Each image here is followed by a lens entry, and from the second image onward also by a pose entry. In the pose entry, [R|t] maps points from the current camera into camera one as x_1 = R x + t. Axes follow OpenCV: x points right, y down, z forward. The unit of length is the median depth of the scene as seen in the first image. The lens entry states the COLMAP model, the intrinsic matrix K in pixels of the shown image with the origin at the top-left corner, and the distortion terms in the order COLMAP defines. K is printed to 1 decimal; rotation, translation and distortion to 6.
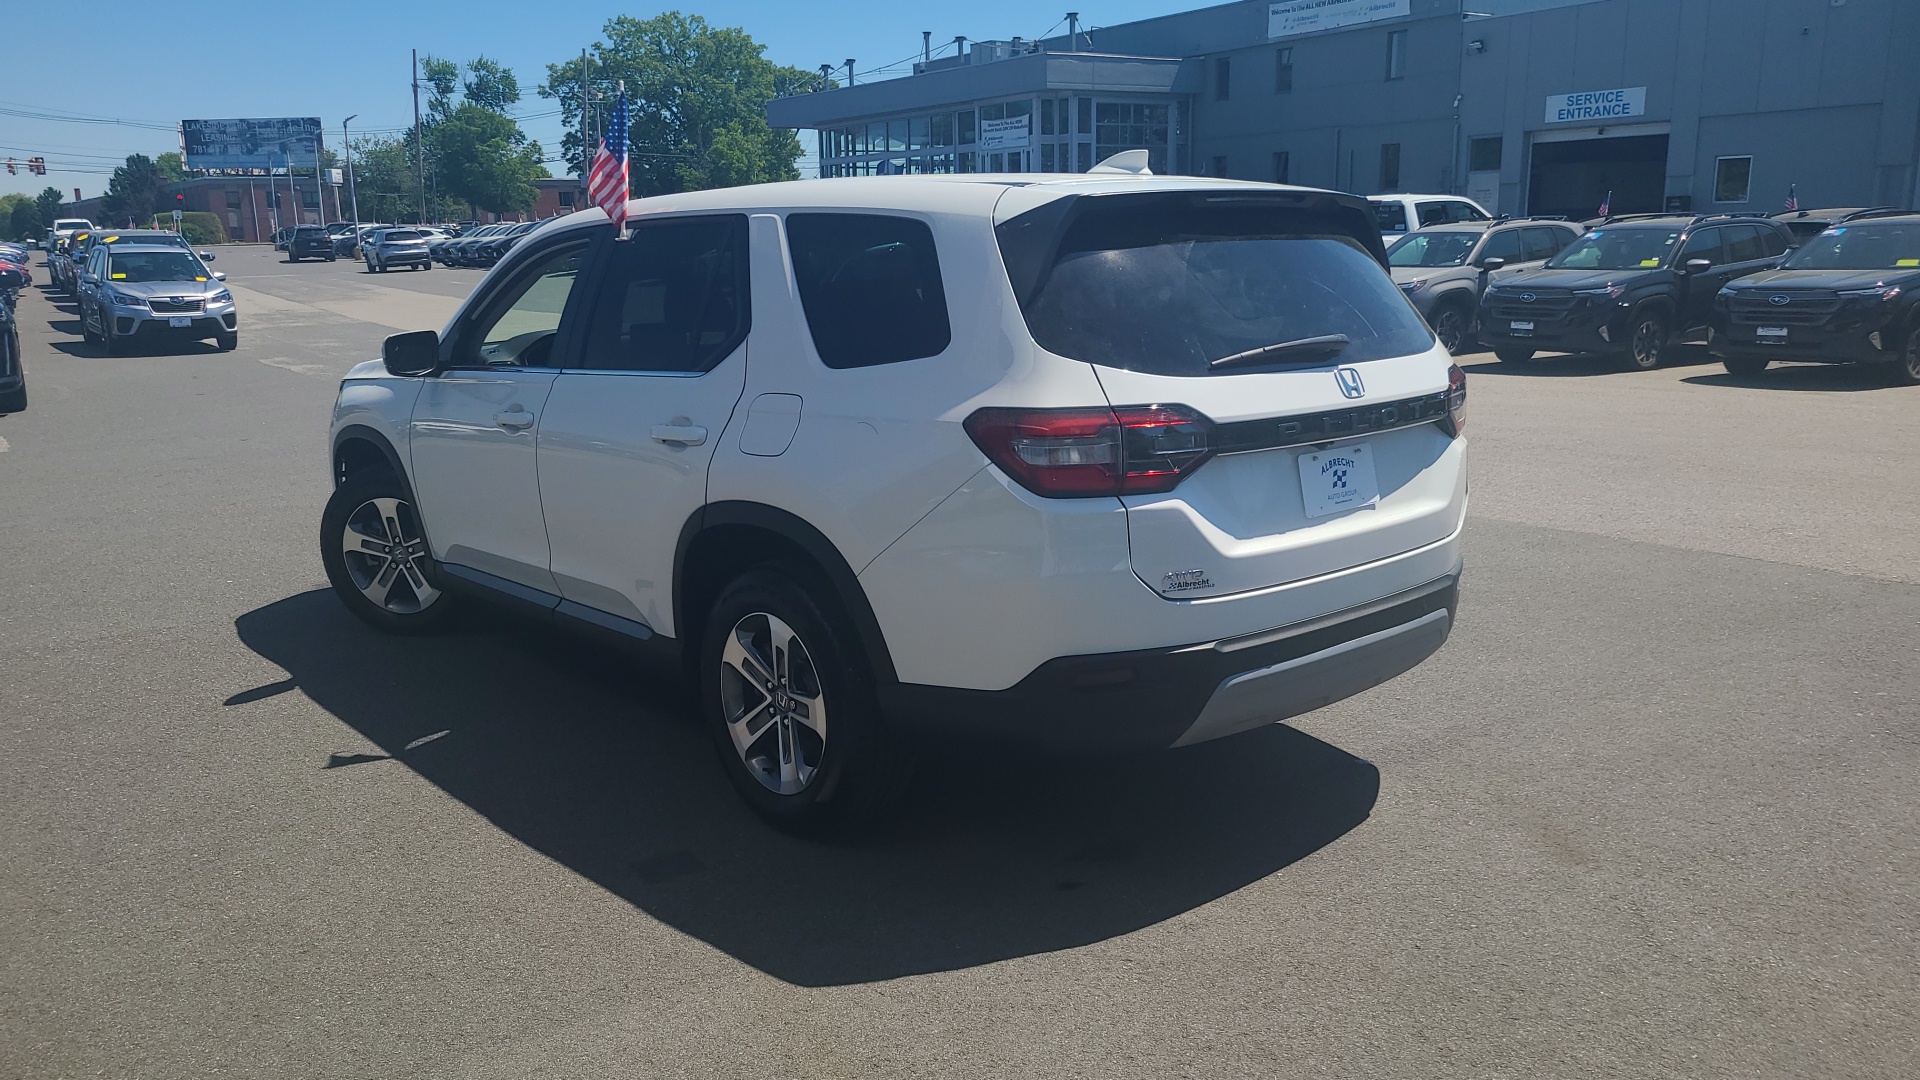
lens RADIAL K [[1428.6, 0, 952.0], [0, 1428.6, 596.7], [0, 0, 1]] dist [0.060291, -0.001487]
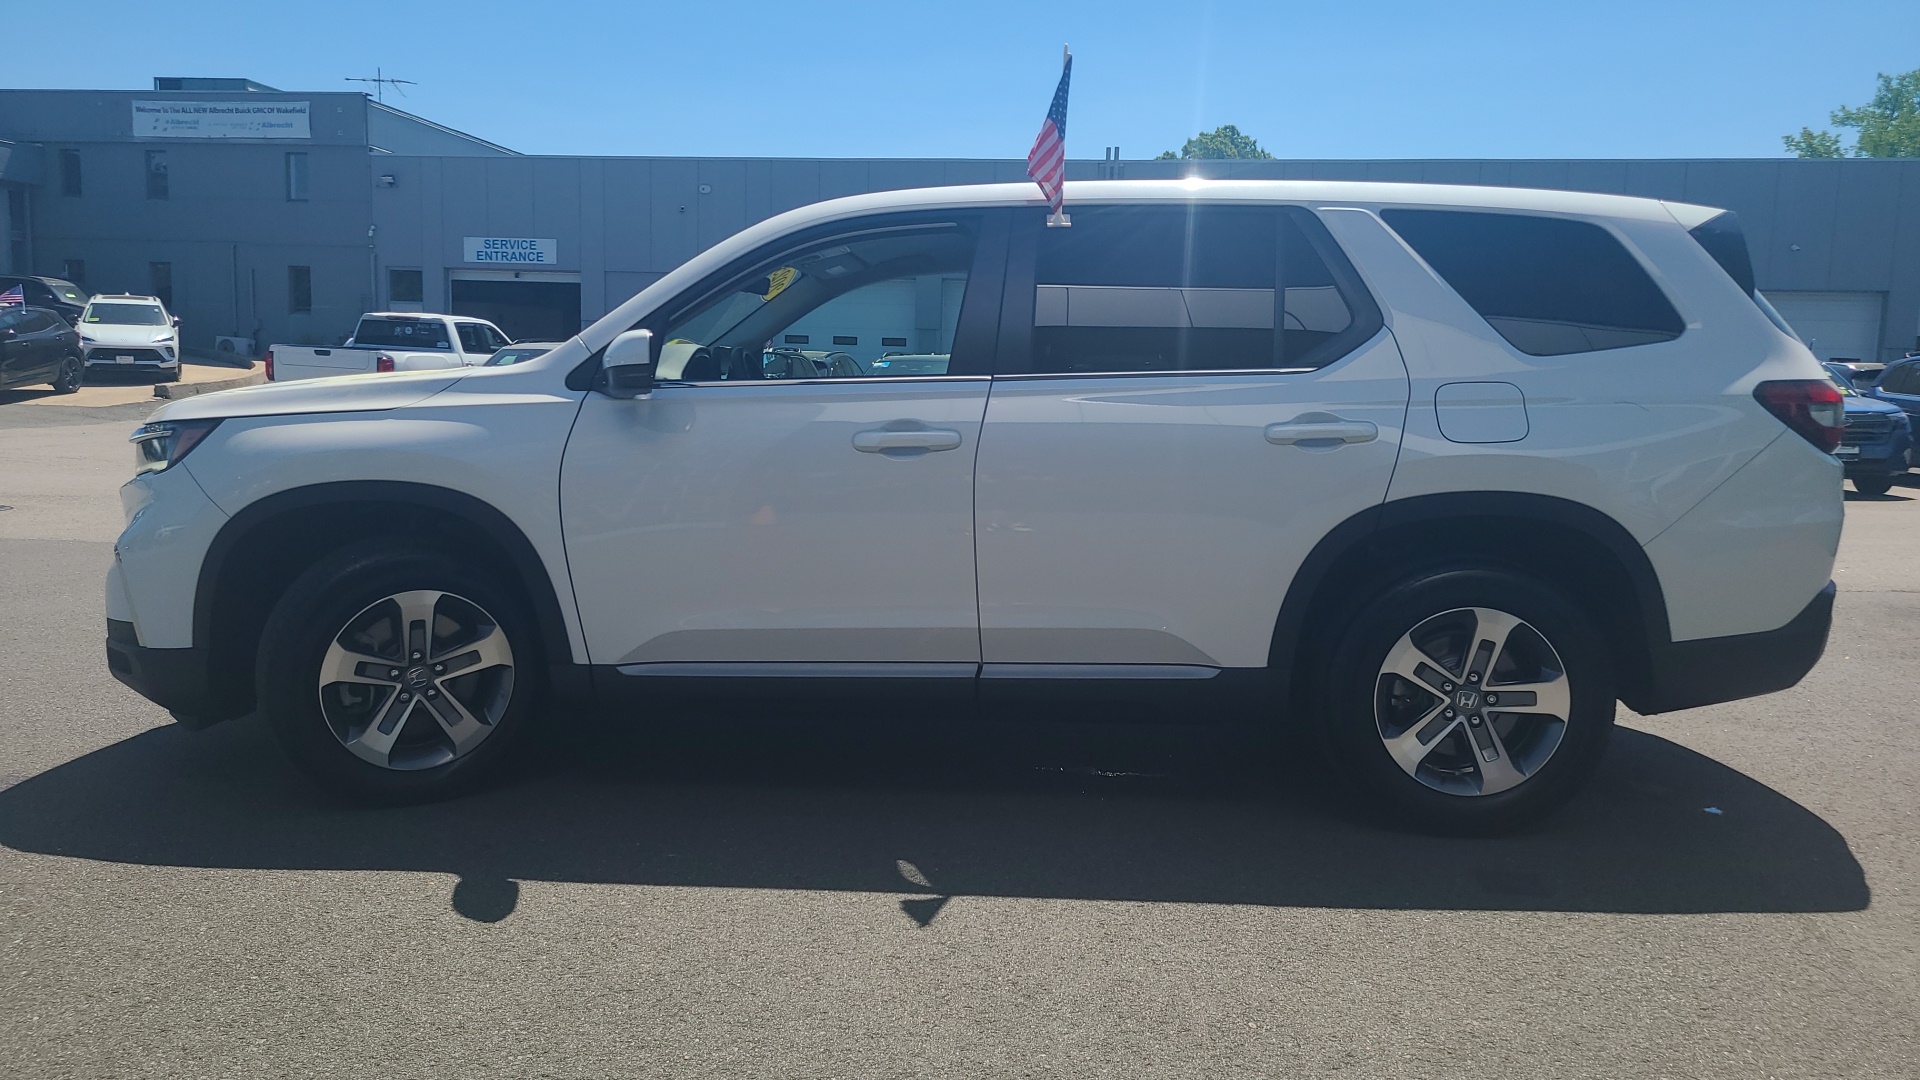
lens RADIAL K [[1488.7, 0, 904.1], [0, 1488.7, 538.7], [0, 0, 1]] dist [0.039665, -0.008229]
pose [[0.677585, -0.040602, 0.734323, -0.726774], [0.145580, 0.986122, -0.079807, -0.005616], [-0.720892, 0.160979, 0.674092, 0.379826]]
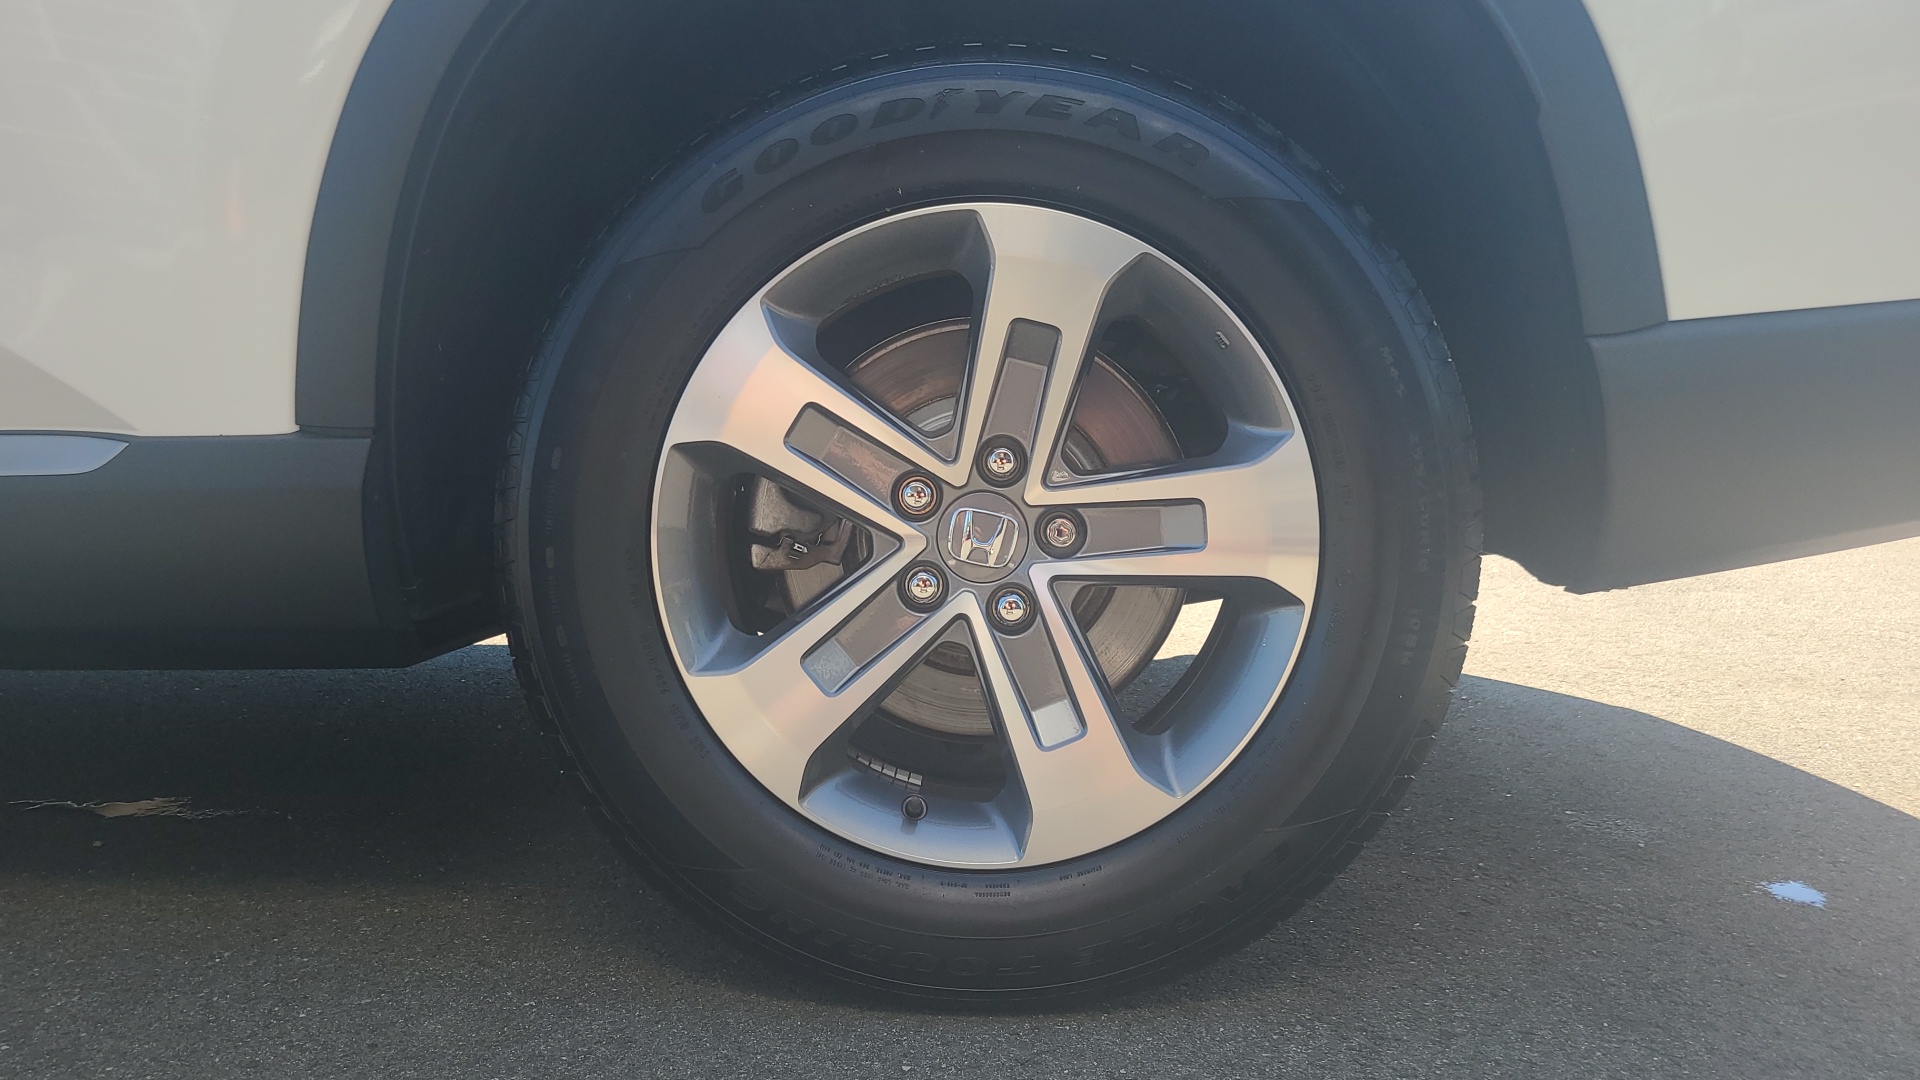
lens RADIAL K [[1488.7, 0, 904.1], [0, 1488.7, 538.7], [0, 0, 1]] dist [0.039665, -0.008229]
pose [[0.670100, -0.029537, 0.741683, -0.227533], [0.158549, 0.981843, -0.104145, 0.066202], [-0.725140, 0.187380, 0.662616, 0.536639]]
